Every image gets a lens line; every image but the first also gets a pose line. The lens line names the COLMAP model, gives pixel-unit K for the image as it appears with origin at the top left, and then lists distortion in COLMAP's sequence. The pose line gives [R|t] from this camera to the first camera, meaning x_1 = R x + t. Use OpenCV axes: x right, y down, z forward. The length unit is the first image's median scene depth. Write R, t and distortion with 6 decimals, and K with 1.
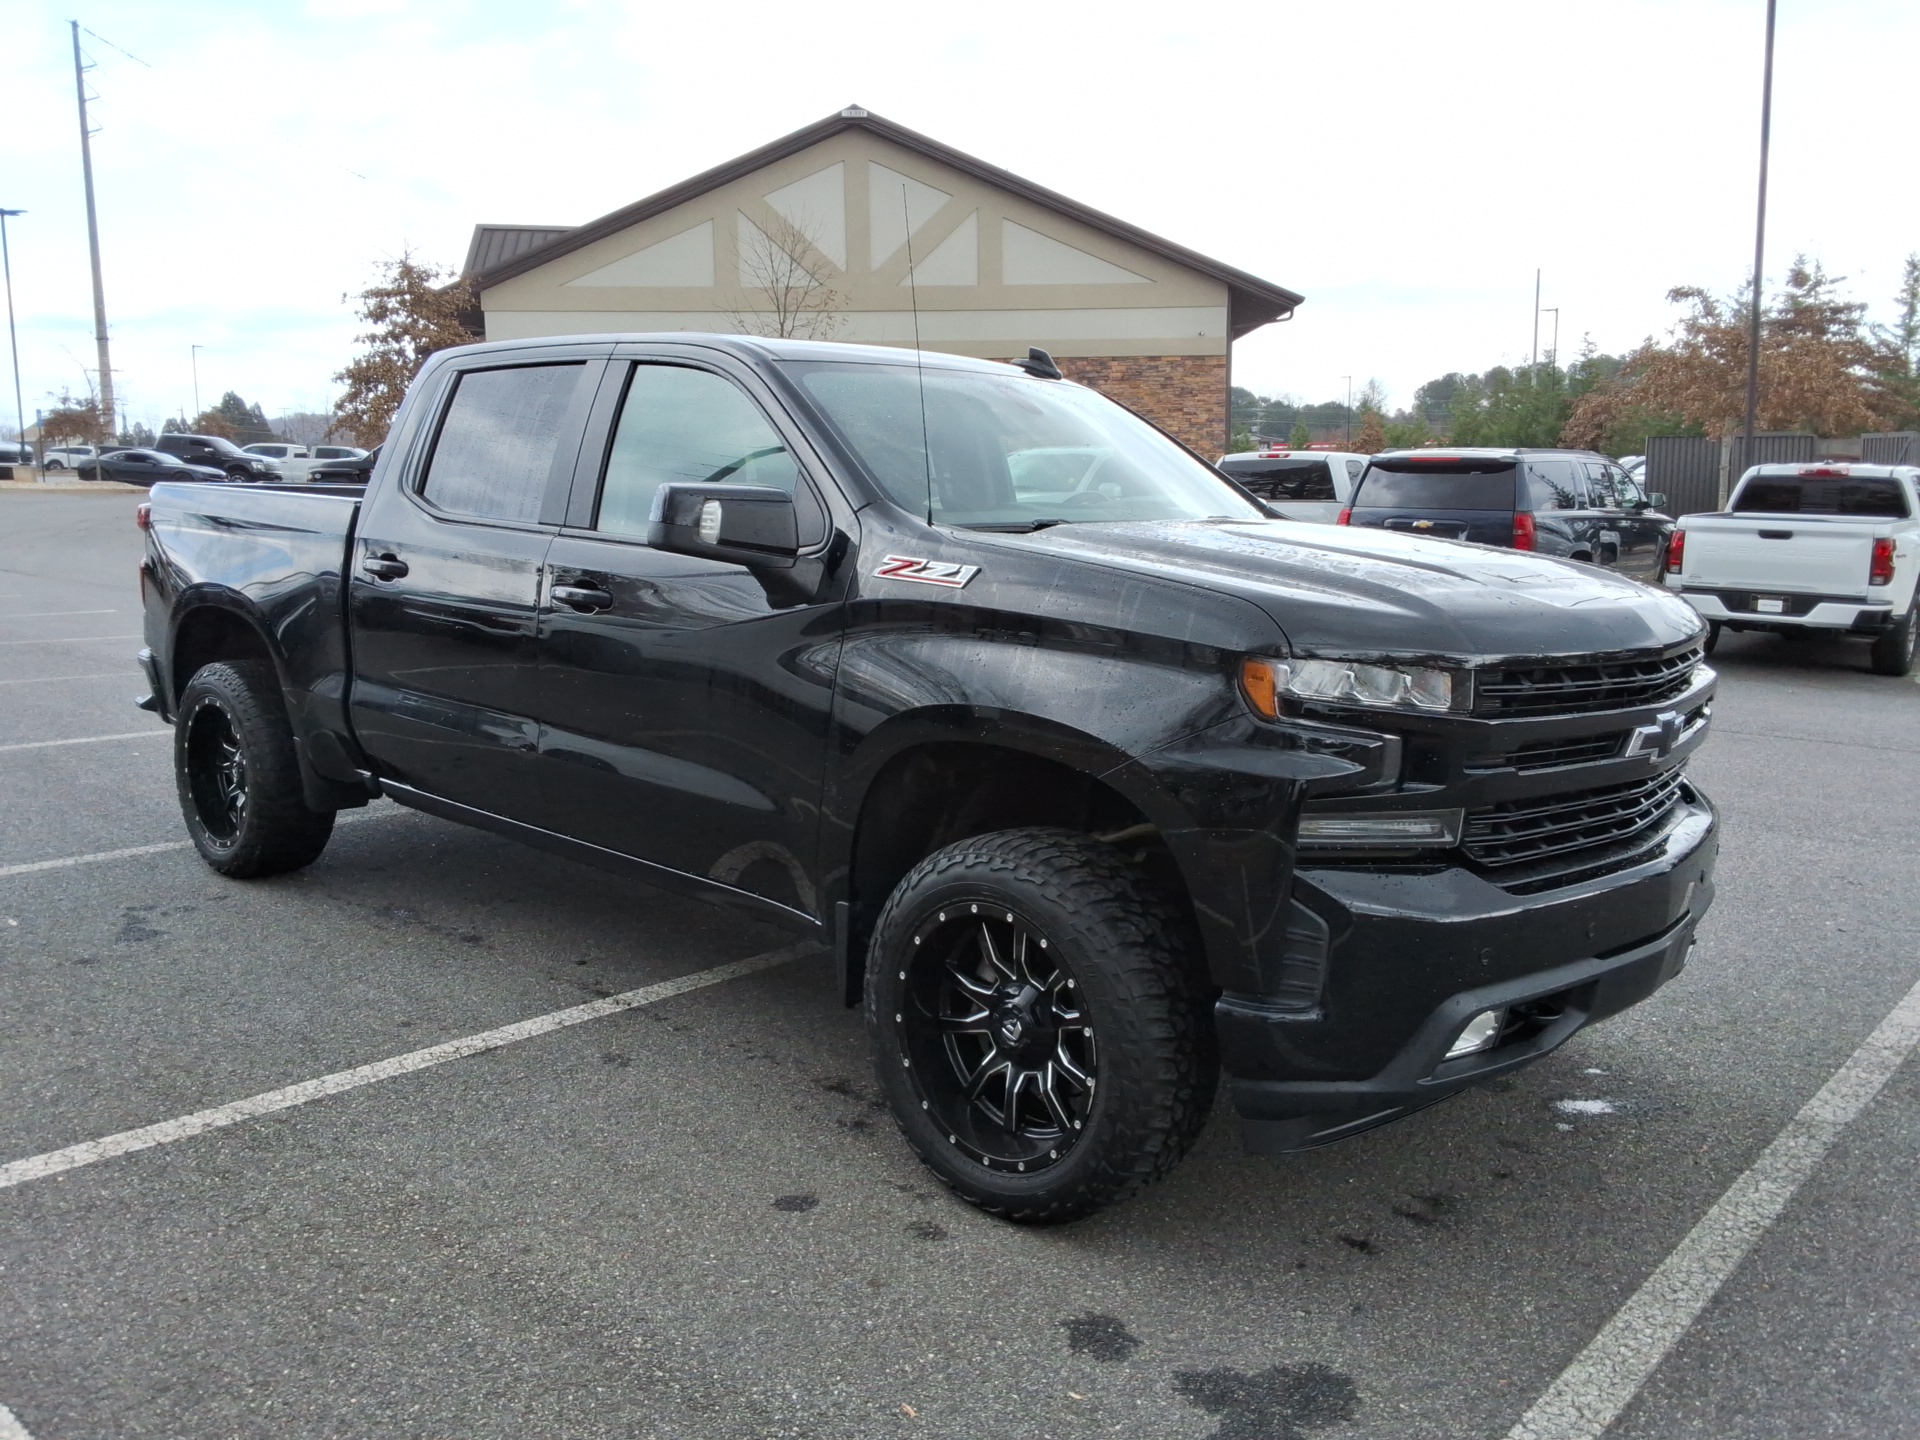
lens RADIAL K [[1515.0, 0, 970.4], [0, 1515.0, 713.8], [0, 0, 1]] dist [0.117496, -0.186353]
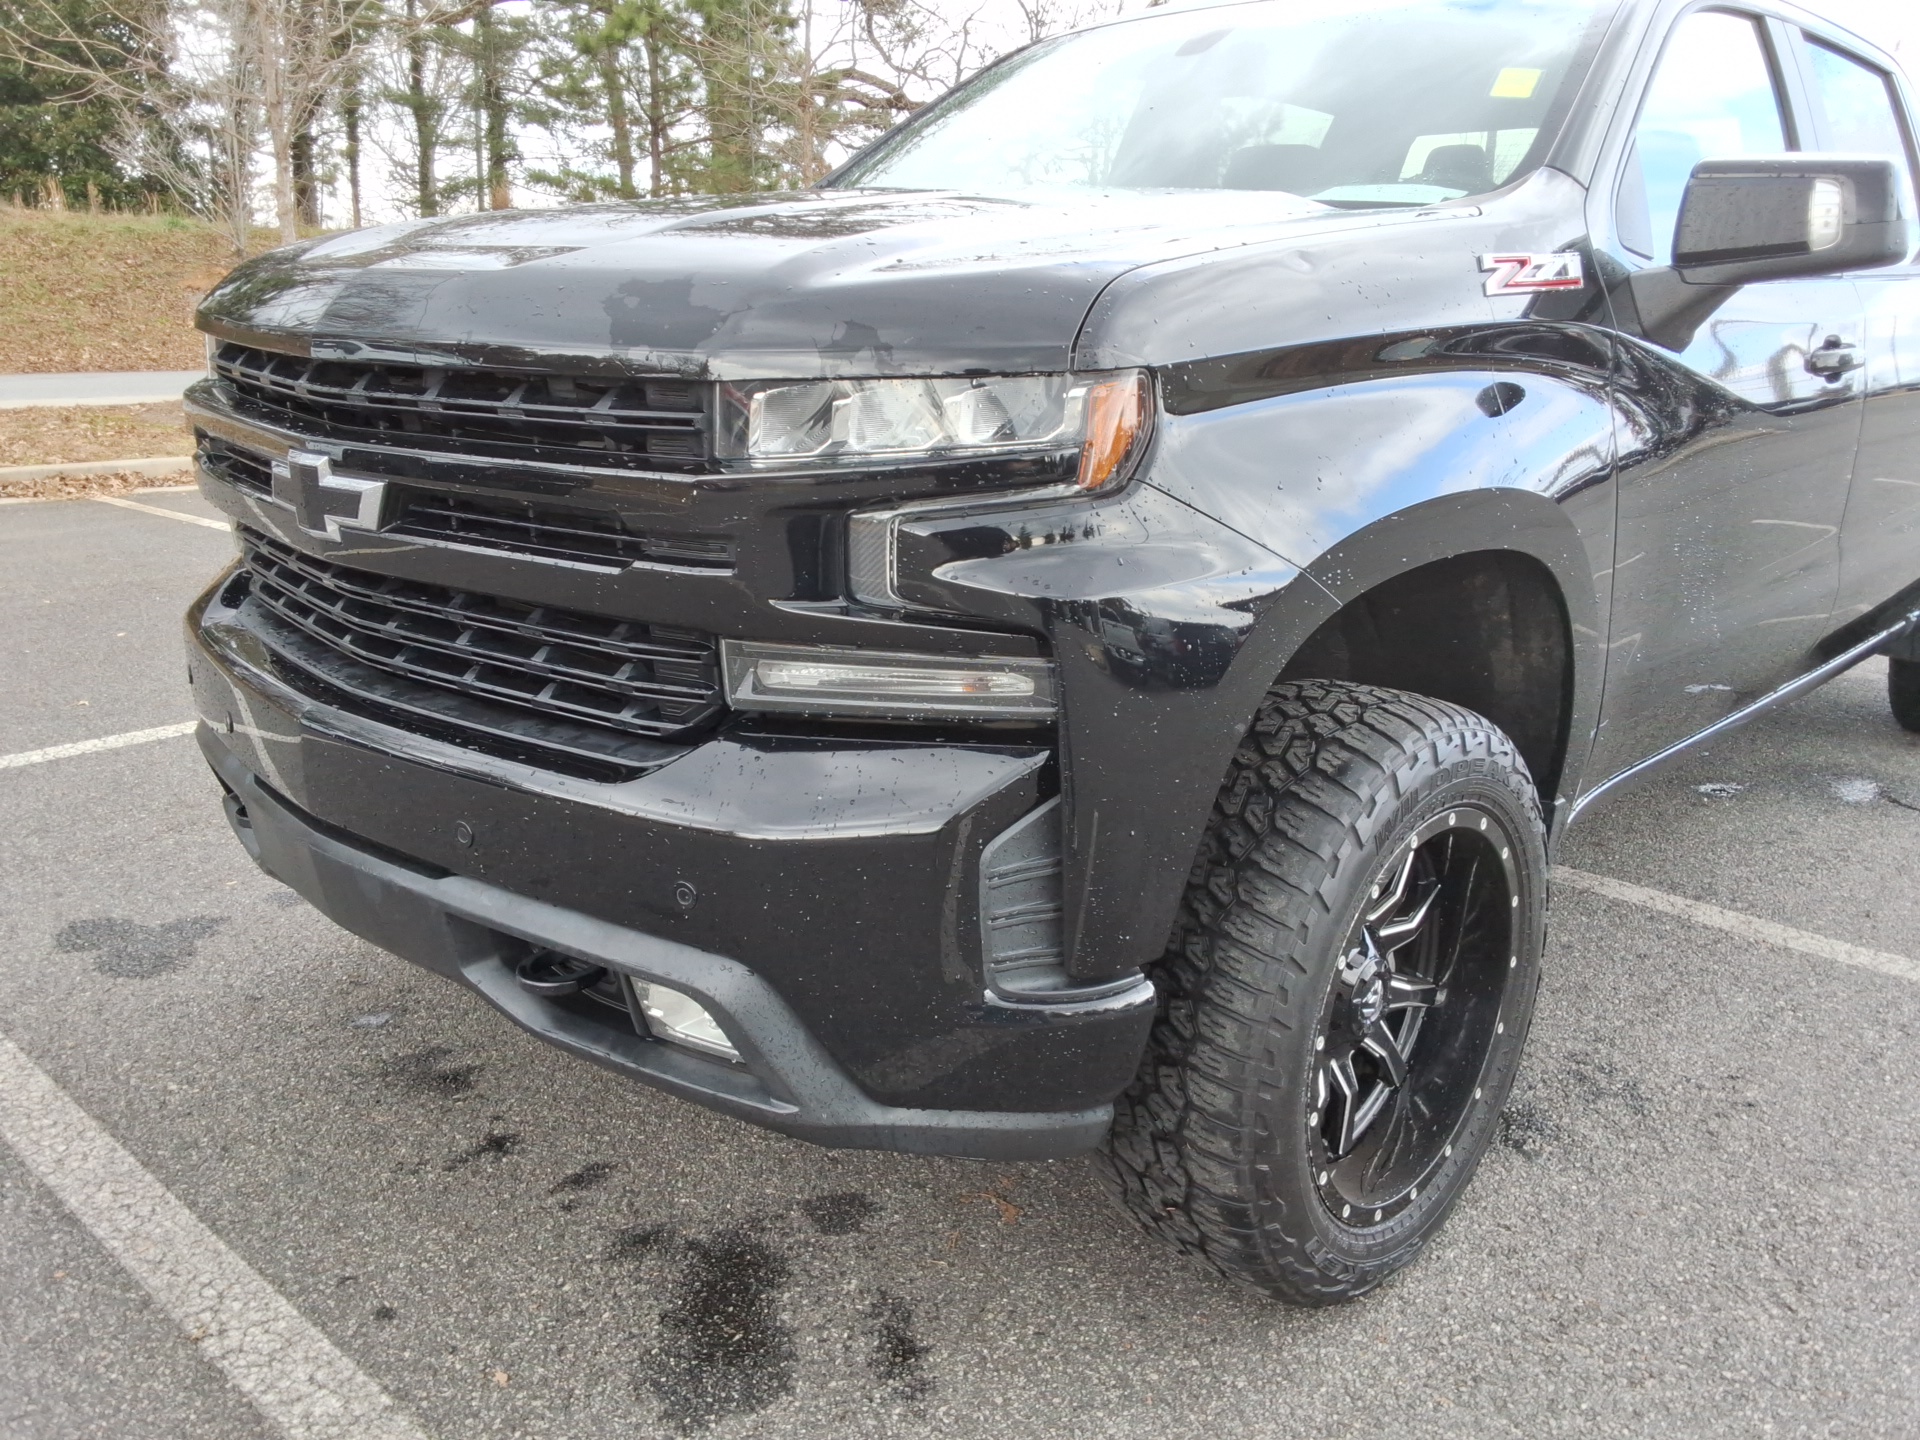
lens RADIAL K [[1572.6, 0, 997.5], [0, 1572.6, 726.9], [0, 0, 1]] dist [0.081470, -0.133928]
pose [[-0.007374, 0.256869, -0.966418, 0.251638], [-0.168081, 0.952376, 0.254419, -0.023318], [0.985746, 0.164312, 0.036152, 0.300017]]
